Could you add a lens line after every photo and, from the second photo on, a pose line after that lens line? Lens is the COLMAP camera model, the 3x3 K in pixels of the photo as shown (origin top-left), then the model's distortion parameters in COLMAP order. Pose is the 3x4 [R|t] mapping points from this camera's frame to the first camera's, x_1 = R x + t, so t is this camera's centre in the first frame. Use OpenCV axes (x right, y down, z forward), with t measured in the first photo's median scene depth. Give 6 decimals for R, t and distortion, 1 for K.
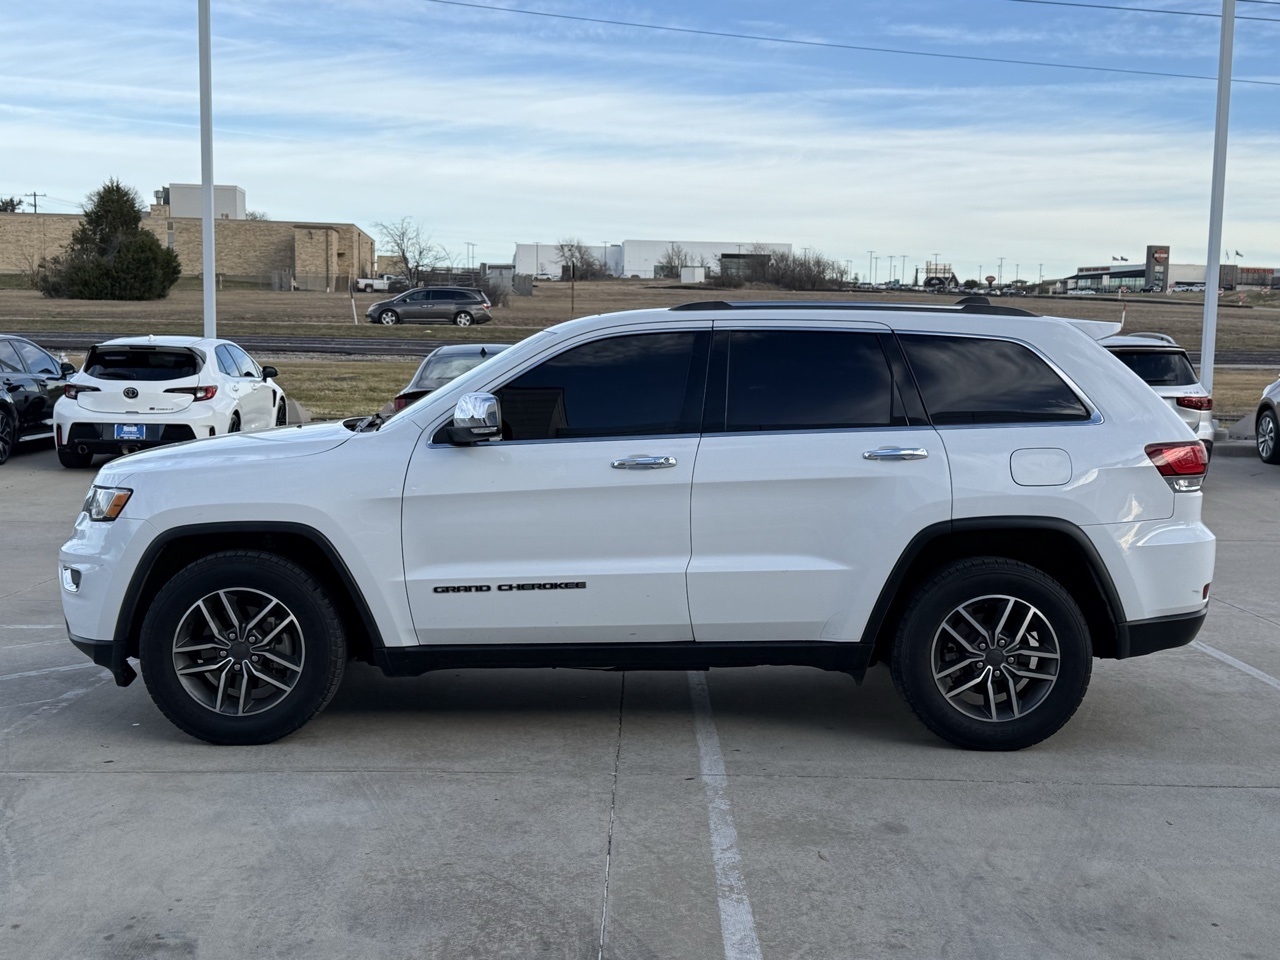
lens RADIAL K [[1740.9, 0, 640.0], [0, 1740.9, 480.0], [0, 0, 1]] dist [0.105625, -0.029012]
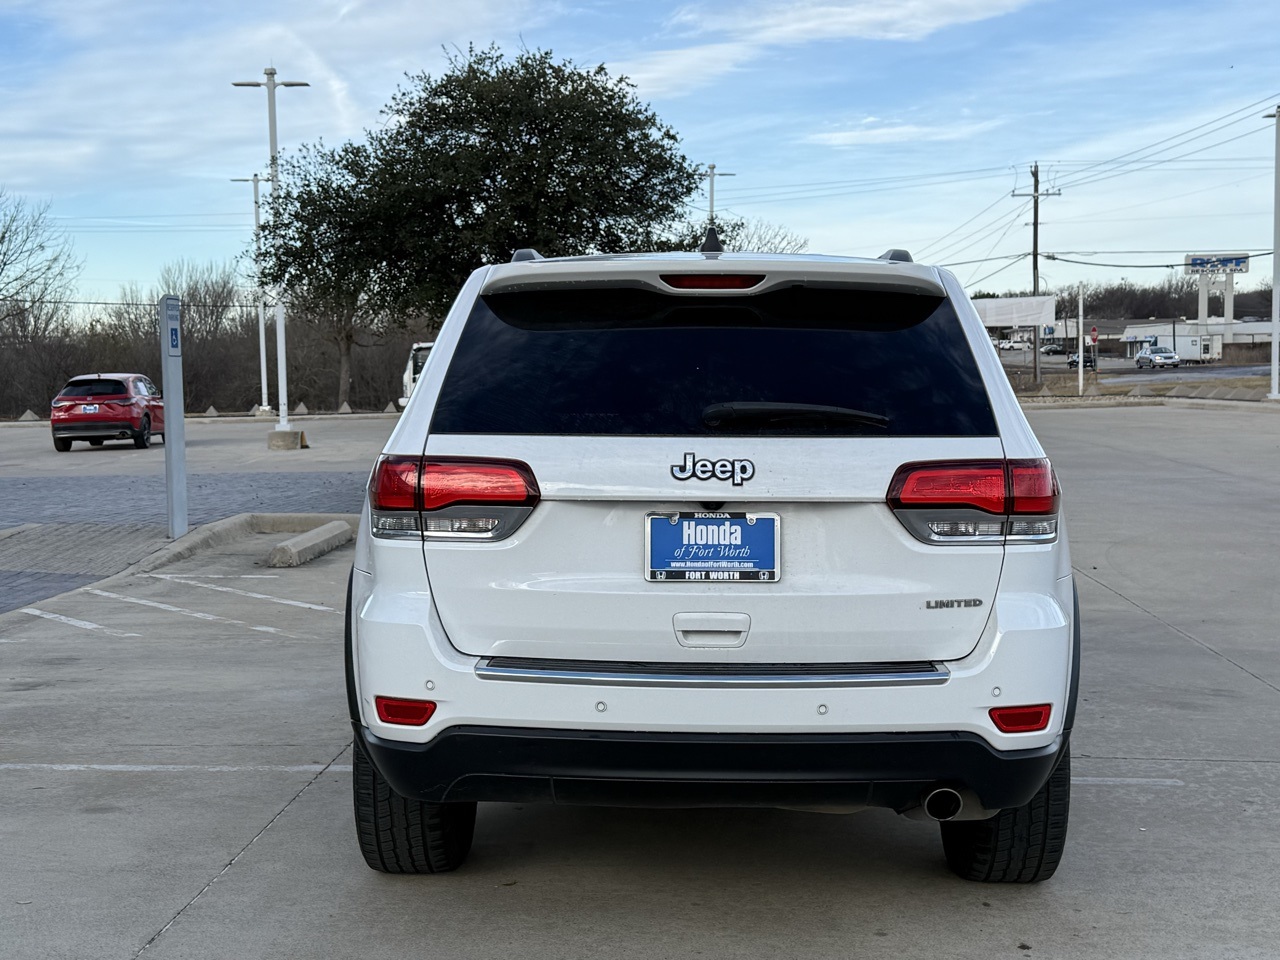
lens RADIAL K [[1740.9, 0, 640.0], [0, 1740.9, 480.0], [0, 0, 1]] dist [0.105625, -0.029012]
pose [[-0.102733, 0.051395, -0.993380, 1.097244], [-0.083021, 0.994737, 0.060051, -0.075071], [0.991238, 0.088641, -0.097926, 1.374713]]
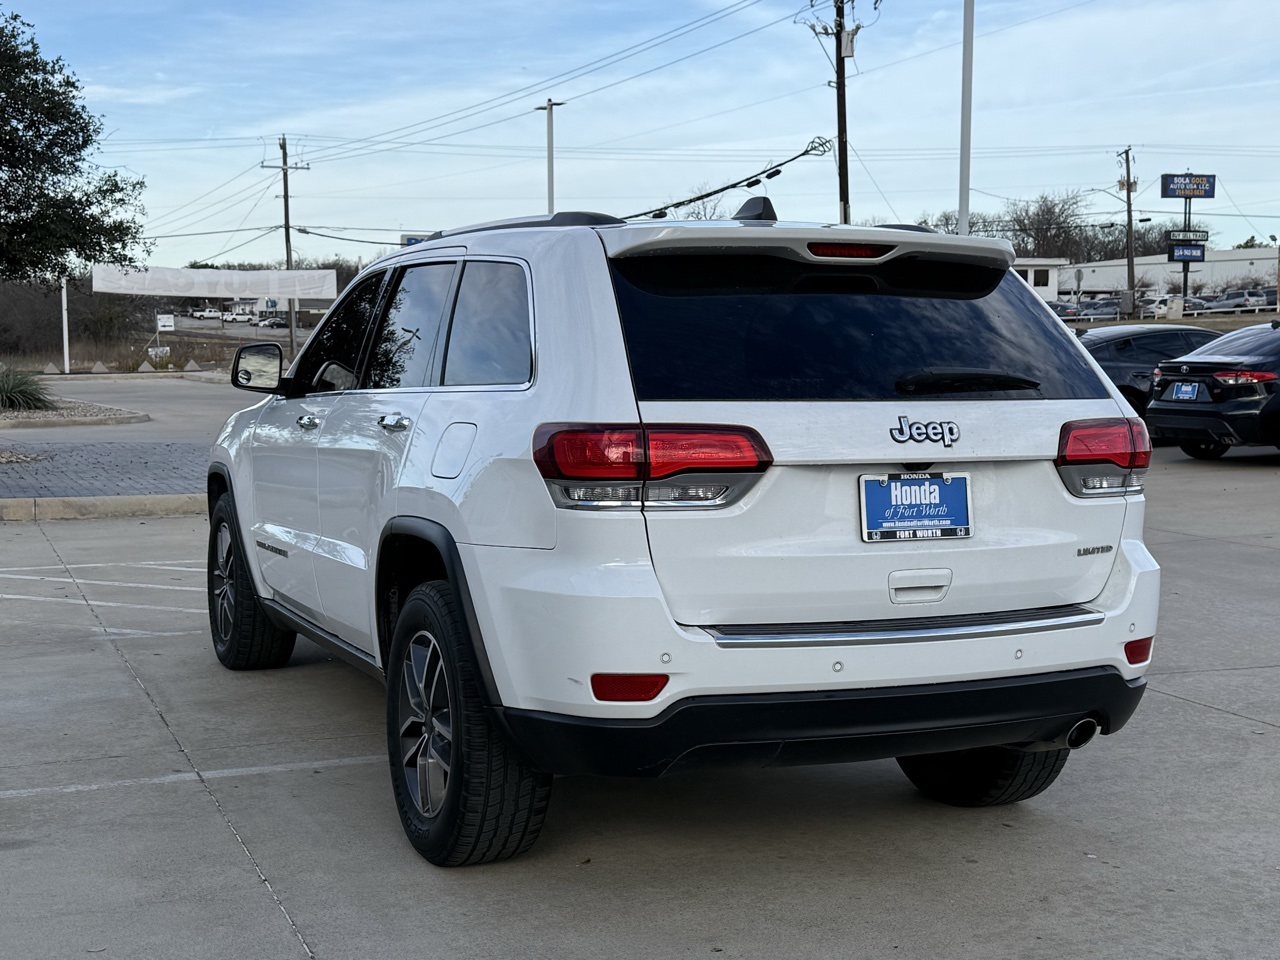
lens RADIAL K [[1740.9, 0, 640.0], [0, 1740.9, 480.0], [0, 0, 1]] dist [0.105625, -0.029012]
pose [[0.336432, 0.063276, -0.939580, 1.045924], [-0.079604, 0.996080, 0.038577, -0.038141], [0.938337, 0.061816, 0.340150, 0.974012]]
